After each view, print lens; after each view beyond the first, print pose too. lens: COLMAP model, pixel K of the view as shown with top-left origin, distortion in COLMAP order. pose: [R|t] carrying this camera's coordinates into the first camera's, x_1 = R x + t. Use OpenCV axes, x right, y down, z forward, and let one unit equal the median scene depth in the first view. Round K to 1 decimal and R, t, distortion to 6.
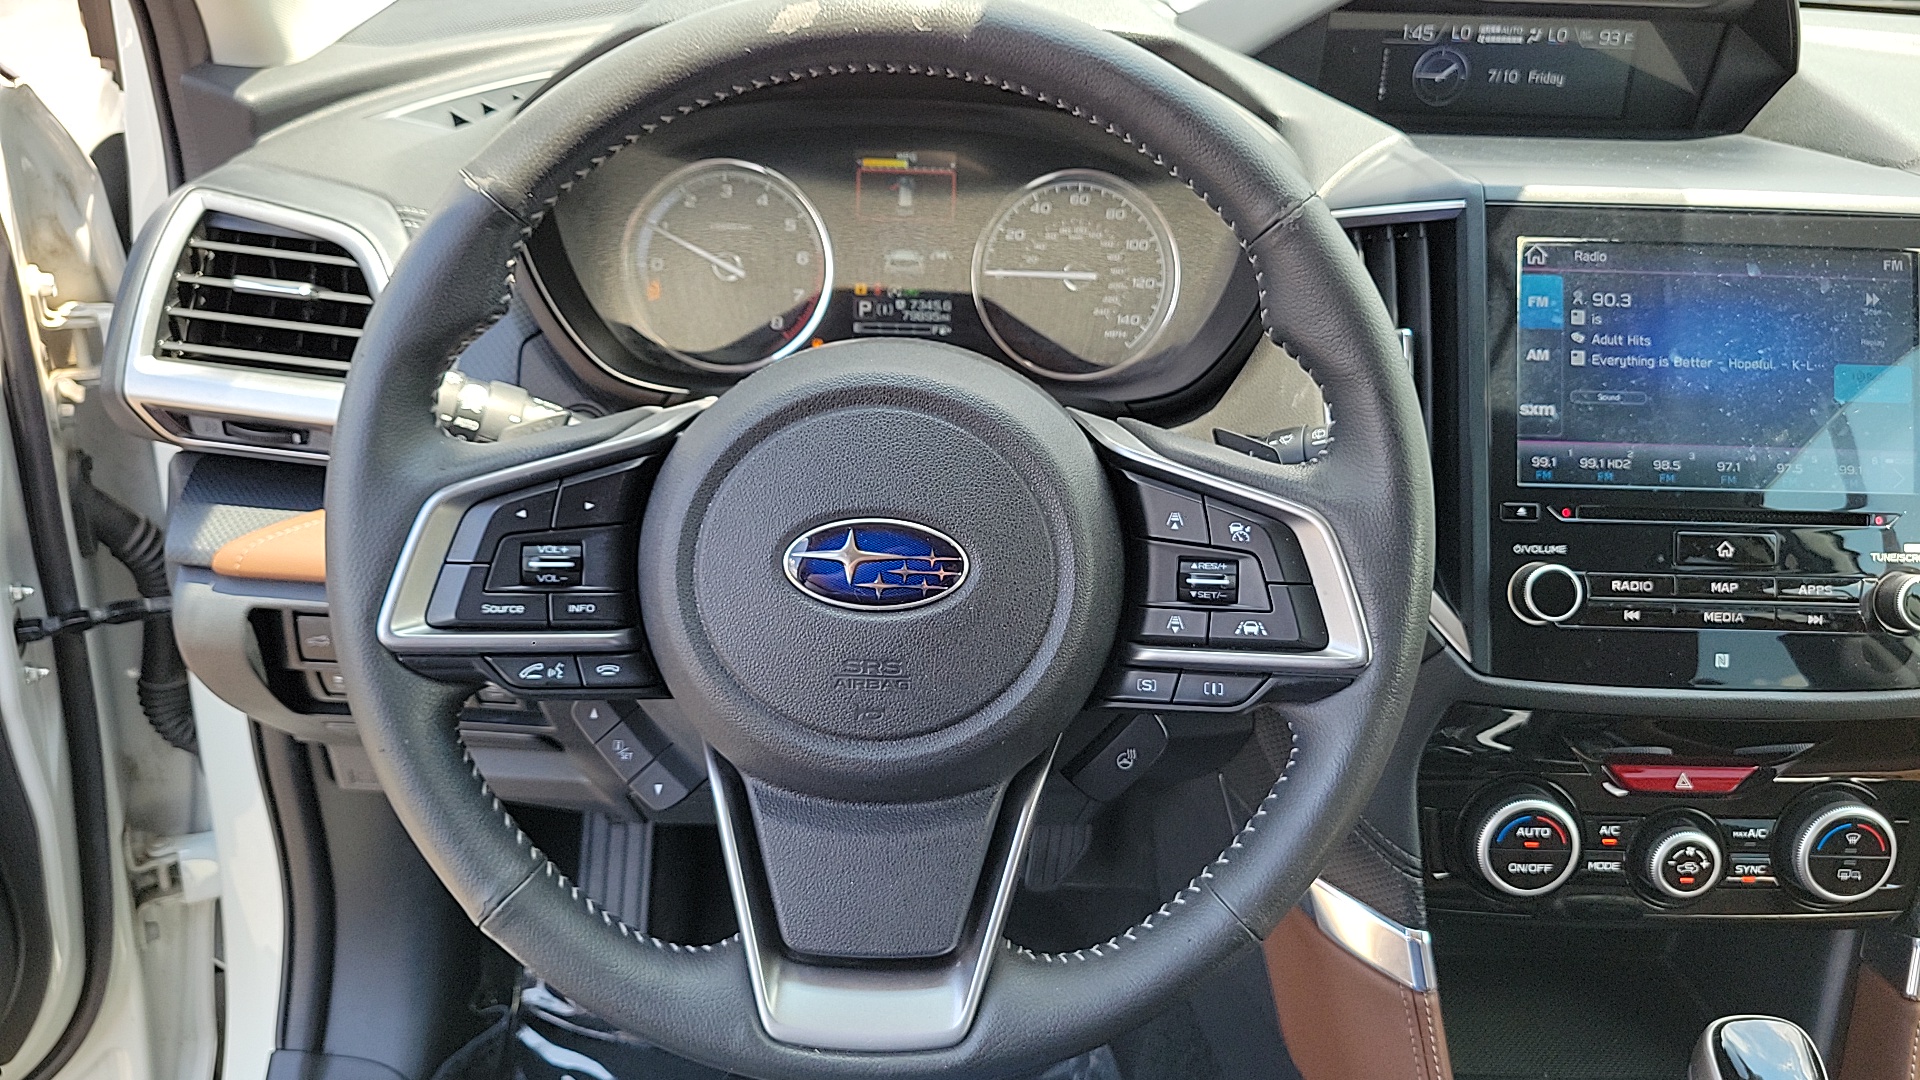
lens RADIAL K [[1481.1, 0, 952.5], [0, 1481.1, 527.5], [0, 0, 1]] dist [0.019298, -0.017006]
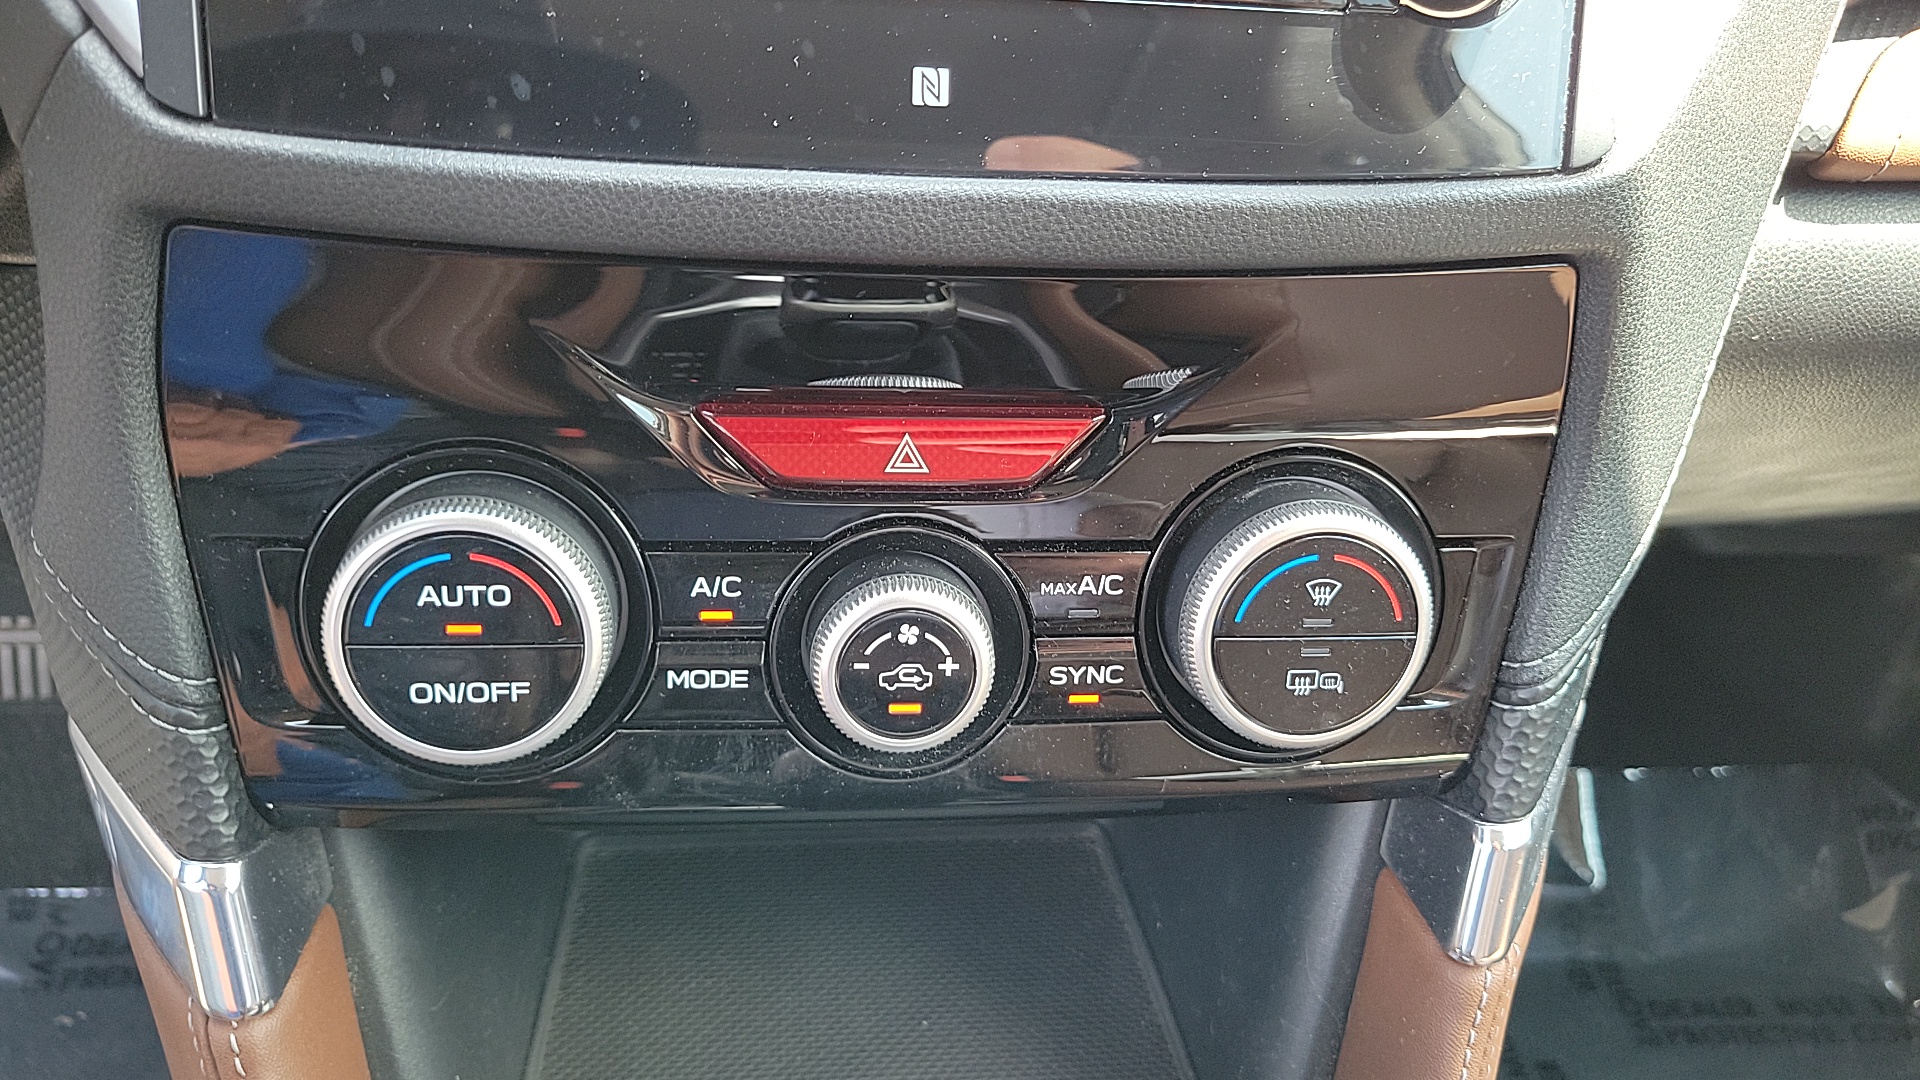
lens RADIAL K [[1481.1, 0, 956.3], [0, 1481.1, 527.5], [0, 0, 1]] dist [0.019298, -0.017006]
pose [[0.994985, -0.019445, 0.098119, 0.471189], [0.006006, 0.990768, 0.135436, 0.138762], [-0.099847, -0.134167, 0.985916, 0.627448]]
